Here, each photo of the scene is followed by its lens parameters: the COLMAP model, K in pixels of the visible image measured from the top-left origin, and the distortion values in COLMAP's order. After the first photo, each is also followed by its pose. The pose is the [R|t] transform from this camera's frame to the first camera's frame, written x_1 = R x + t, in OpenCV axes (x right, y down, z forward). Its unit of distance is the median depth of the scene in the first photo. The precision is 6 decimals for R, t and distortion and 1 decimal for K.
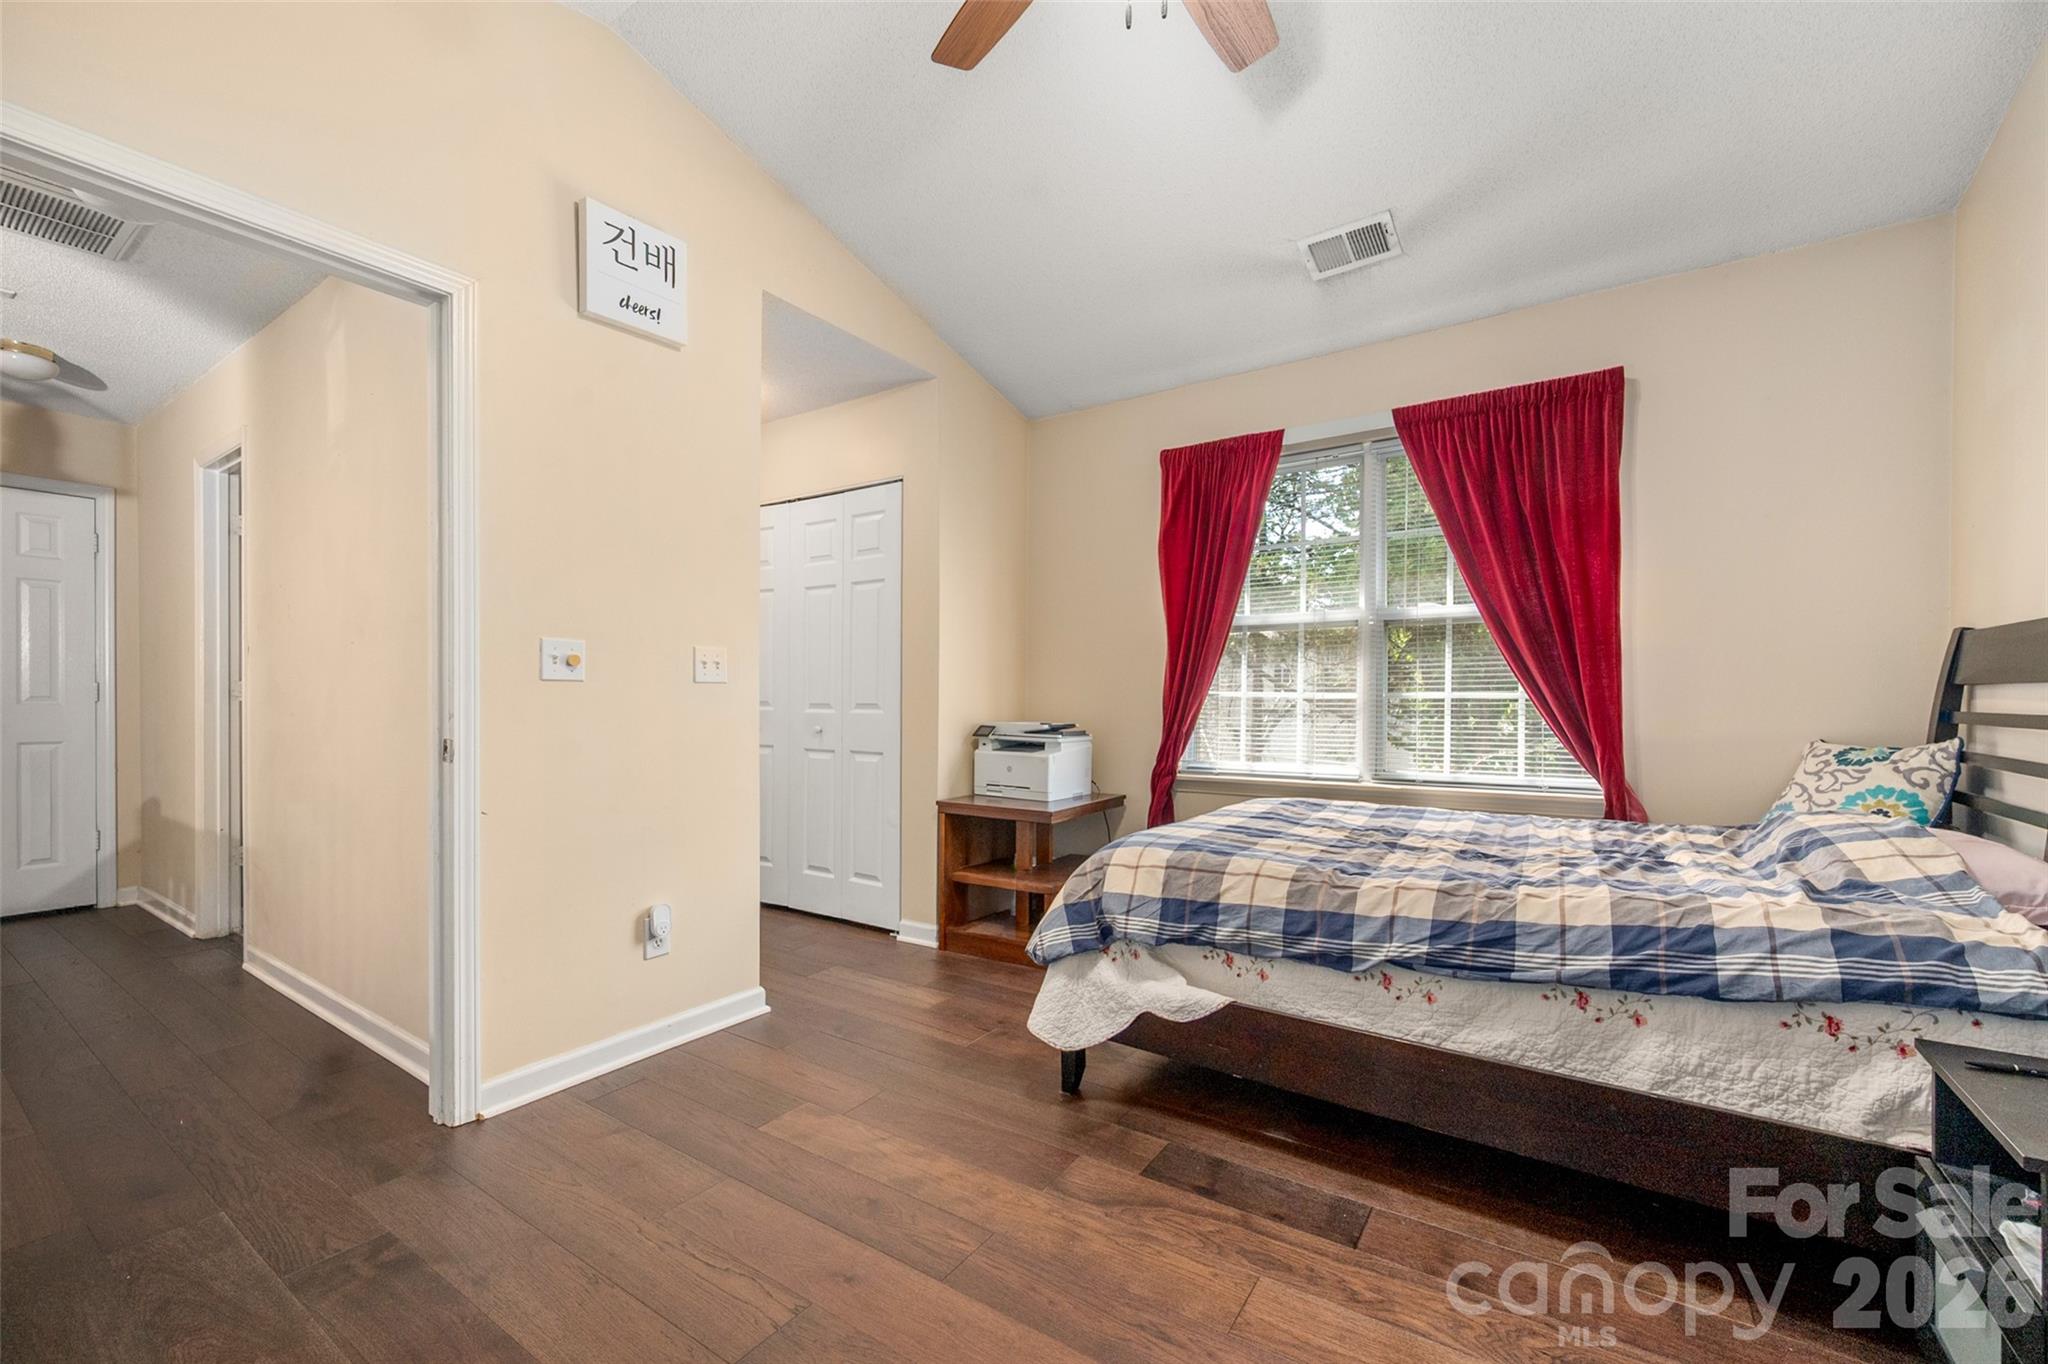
lens RADIAL K [[826.0, 0, 1022.4], [0, 826.0, 694.8], [0, 0, 1]] dist [0.000841, -0.000659]
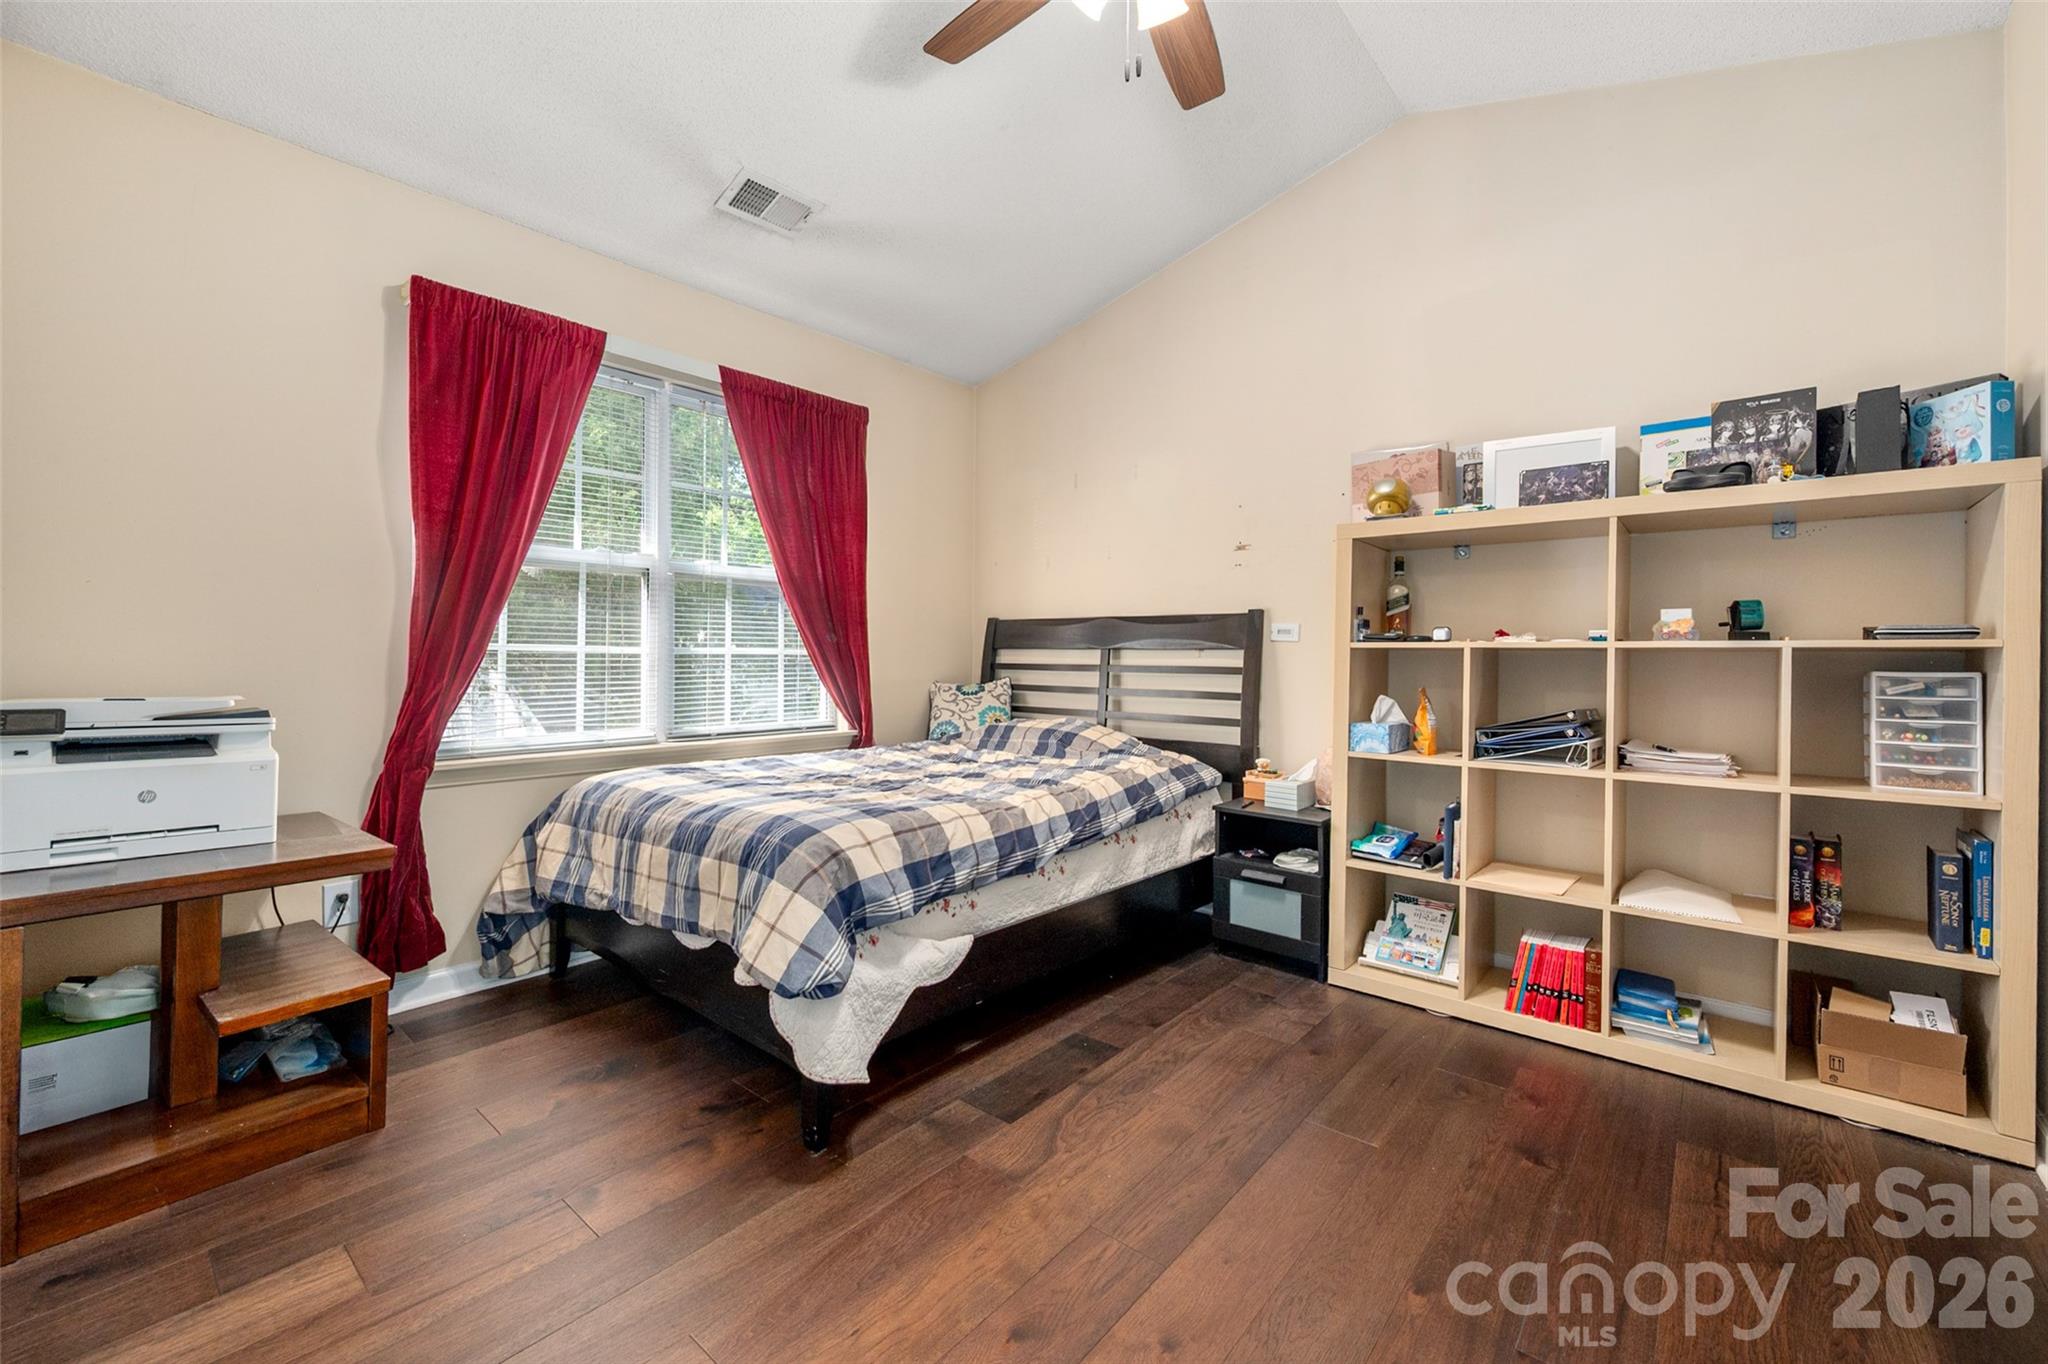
lens RADIAL K [[826.0, 0, 1051.5], [0, 826.0, 649.4], [0, 0, 1]] dist [0.000841, -0.000659]
pose [[0.111428, 0.008649, 0.993735, -0.699623], [-0.009895, 0.999922, -0.007594, 0.003845], [-0.993723, -0.008986, 0.111505, 0.679208]]
